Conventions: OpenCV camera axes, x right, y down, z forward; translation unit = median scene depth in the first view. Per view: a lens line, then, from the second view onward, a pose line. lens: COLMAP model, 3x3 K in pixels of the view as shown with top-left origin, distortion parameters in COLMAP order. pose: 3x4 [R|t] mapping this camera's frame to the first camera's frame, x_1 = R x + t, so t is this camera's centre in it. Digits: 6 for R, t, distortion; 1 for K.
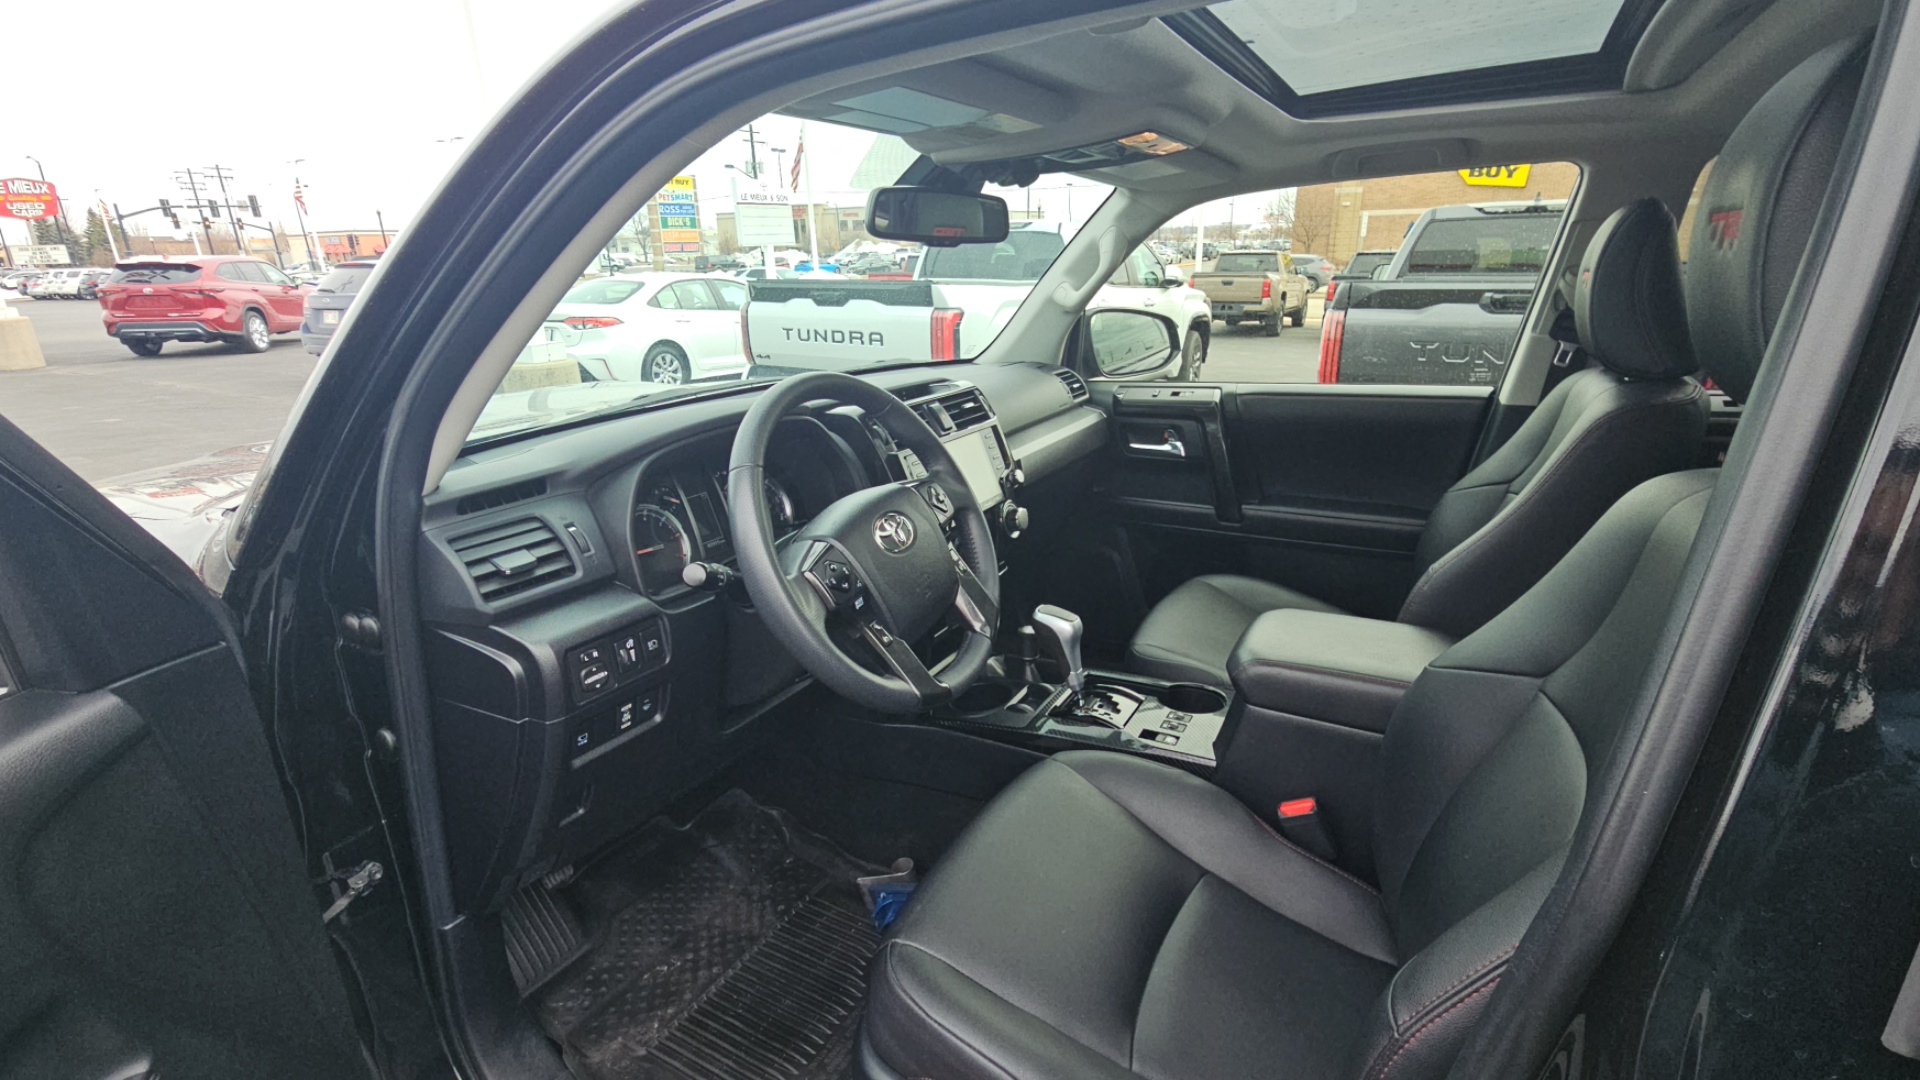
lens RADIAL K [[853.5, 0, 981.4], [0, 853.5, 552.3], [0, 0, 1]] dist [0.010656, -0.008283]
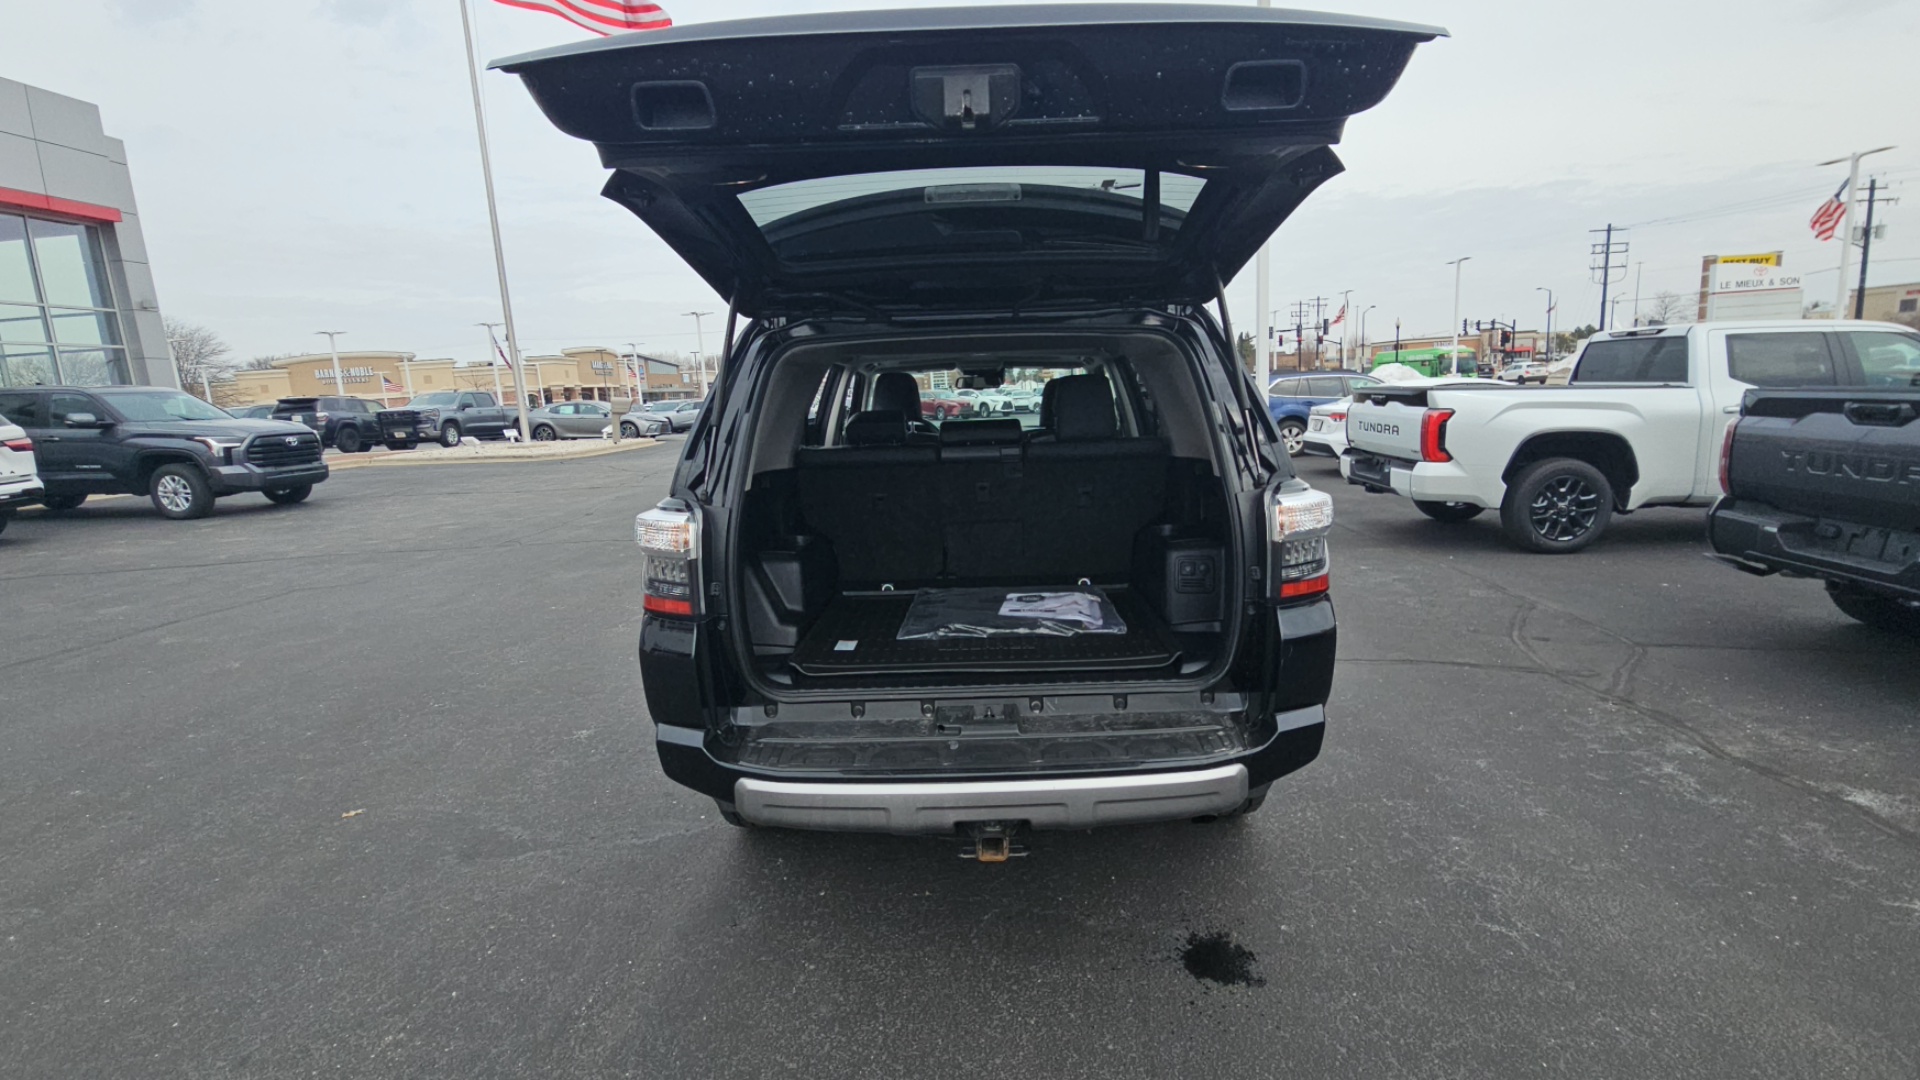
lens RADIAL K [[853.5, 0, 977.4], [0, 853.5, 554.0], [0, 0, 1]] dist [0.010656, -0.008283]
pose [[0.476658, 0.161387, -0.864148, 0.781501], [-0.252290, 0.966766, 0.041391, 0.046941], [0.842109, 0.198287, 0.501533, -0.184590]]
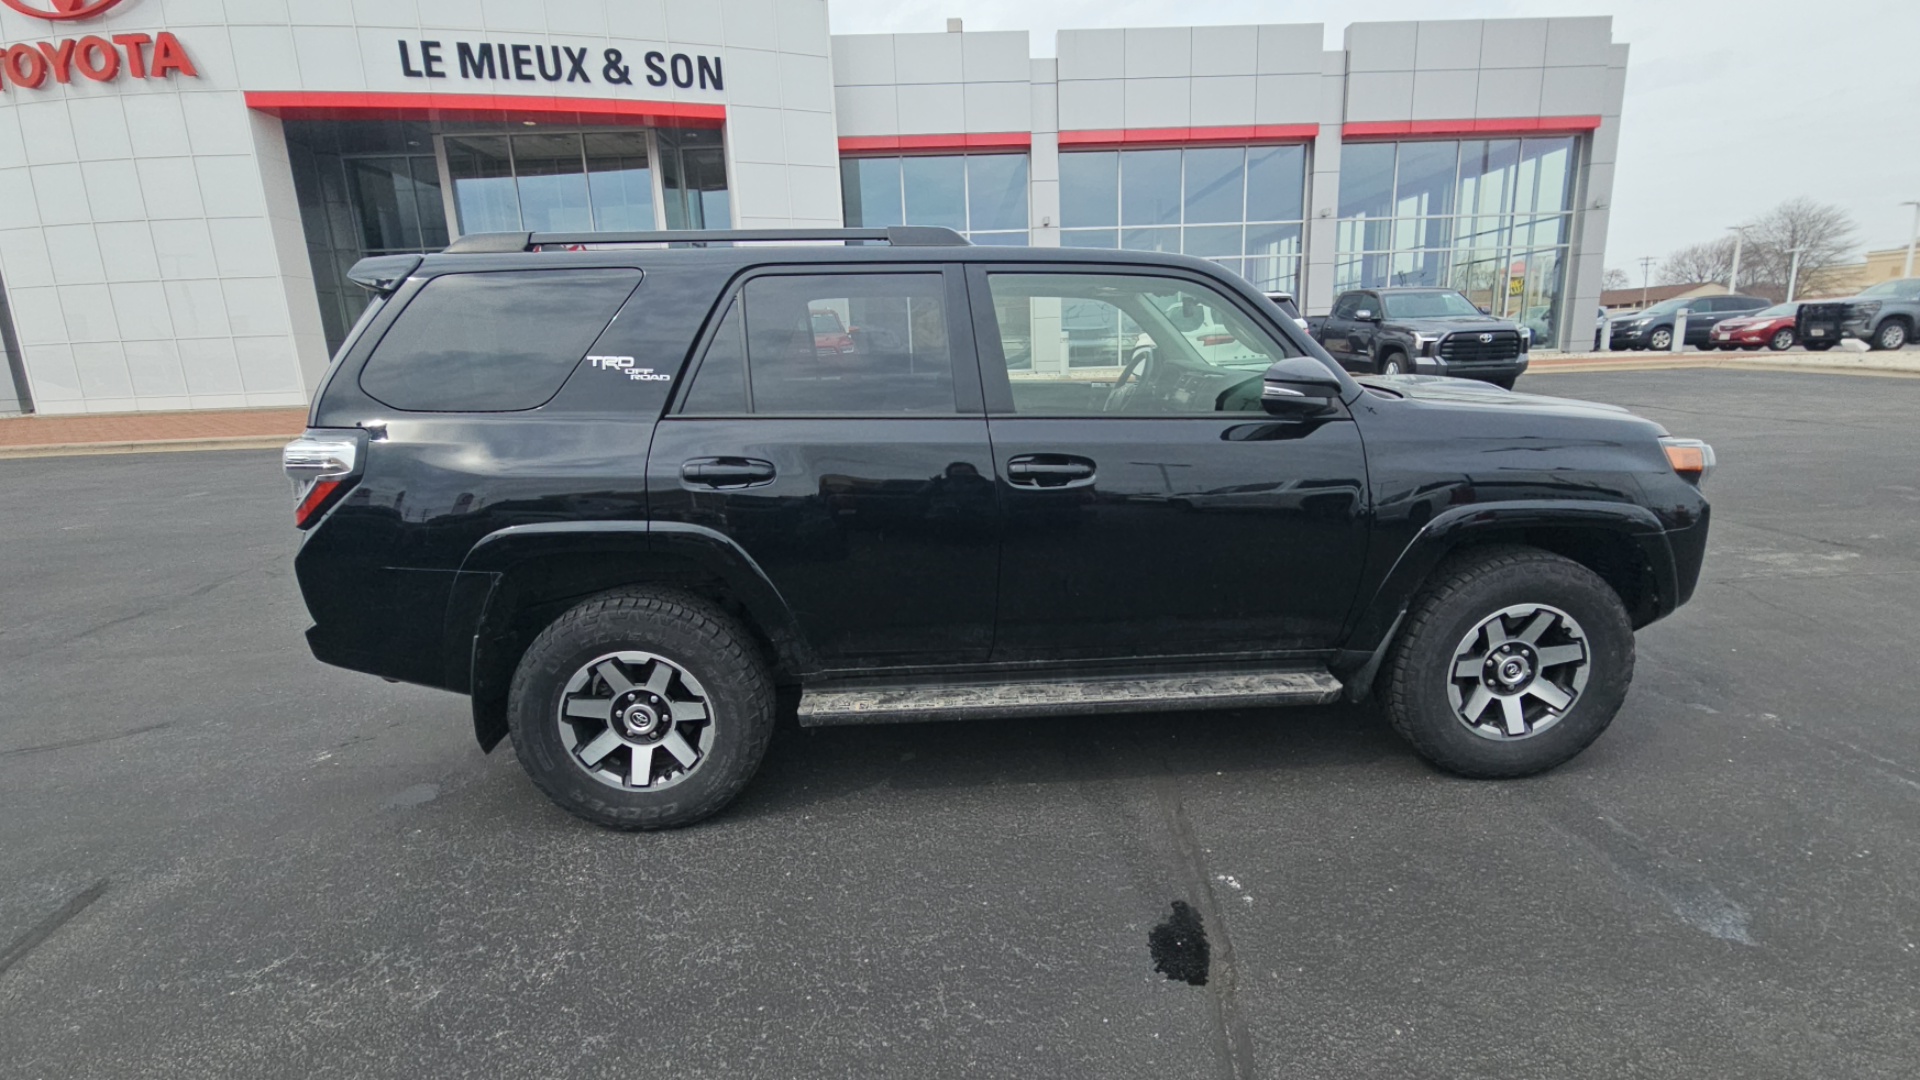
lens RADIAL K [[853.5, 0, 977.7], [0, 853.5, 544.0], [0, 0, 1]] dist [0.010656, -0.008283]
pose [[-0.851678, 0.163903, -0.497775, 0.445090], [-0.127447, 0.856542, 0.500093, -0.226526], [0.508332, 0.489359, -0.708609, 0.657391]]
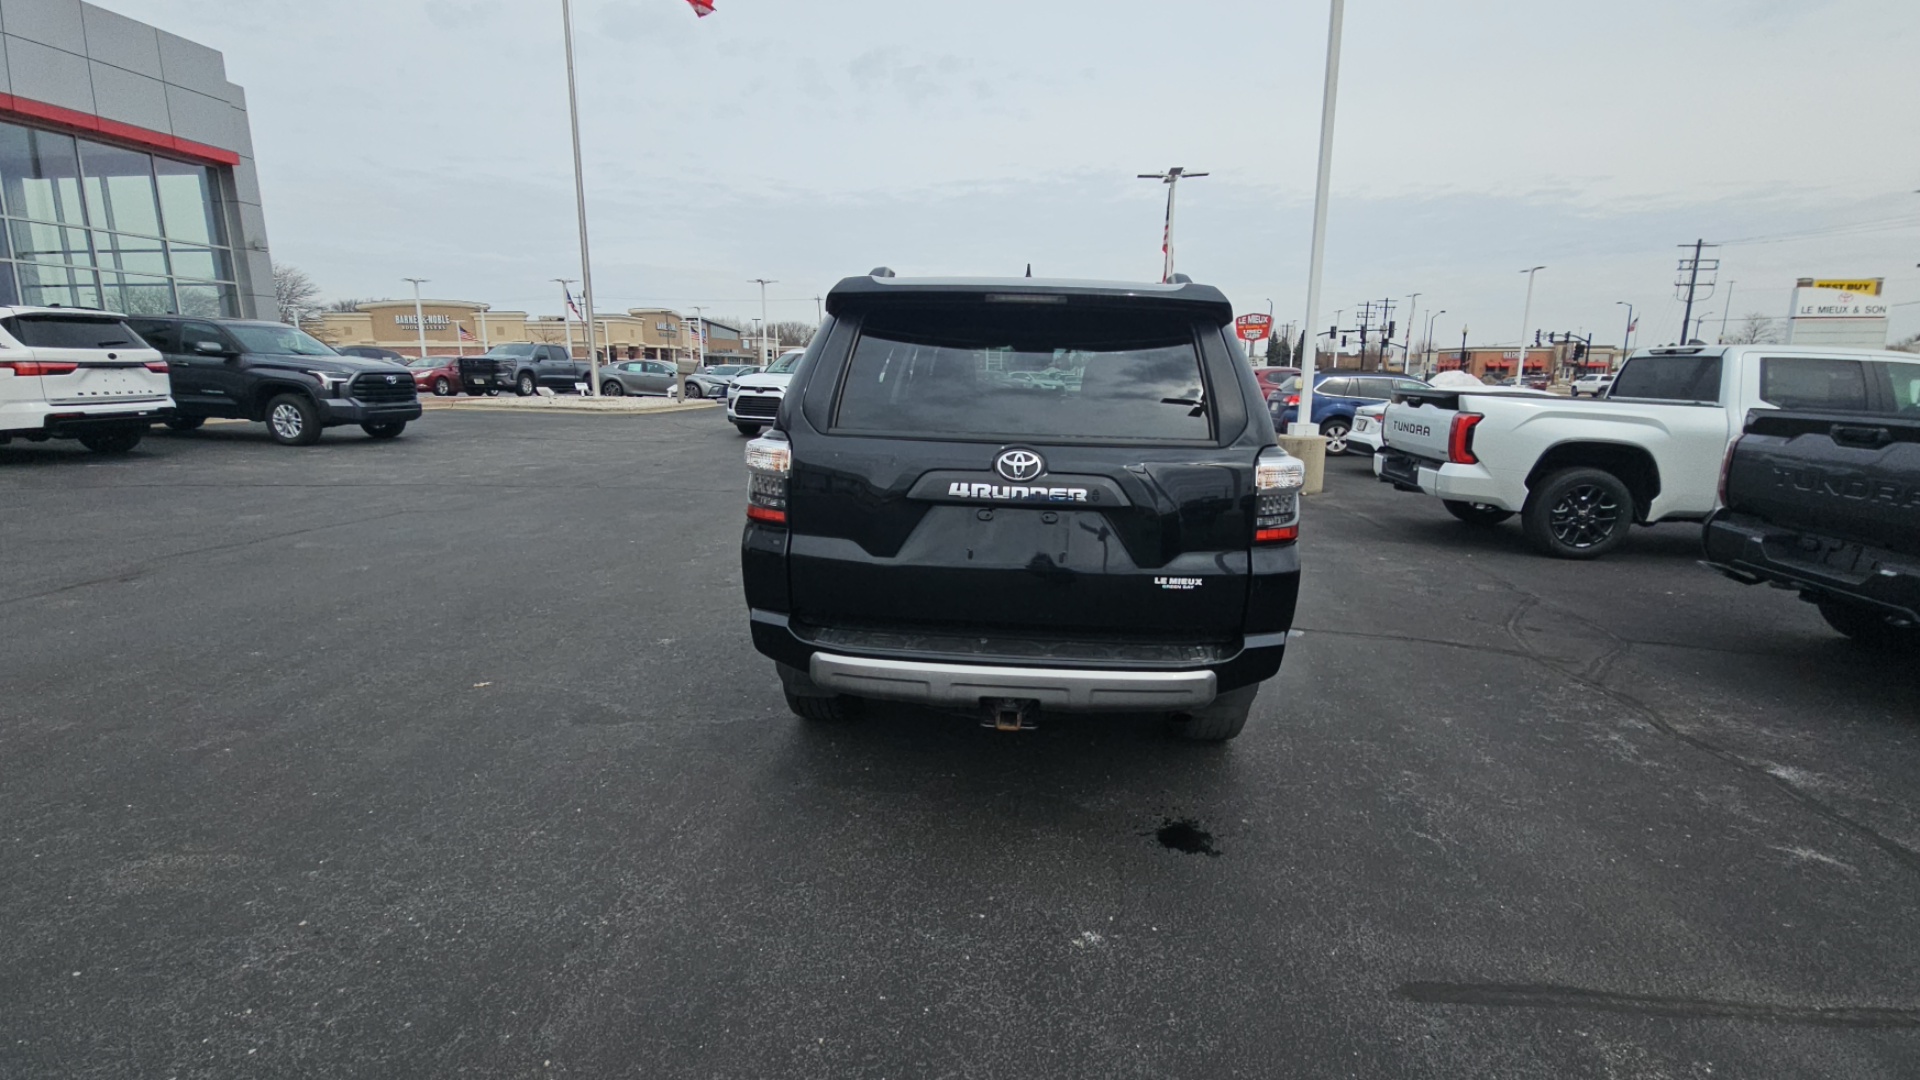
lens RADIAL K [[853.5, 0, 978.1], [0, 853.5, 550.6], [0, 0, 1]] dist [0.010656, -0.008283]
pose [[0.420485, 0.207447, -0.883266, 0.874528], [-0.316451, 0.945910, 0.071511, 0.066957], [0.850324, 0.249441, 0.463387, -0.223385]]
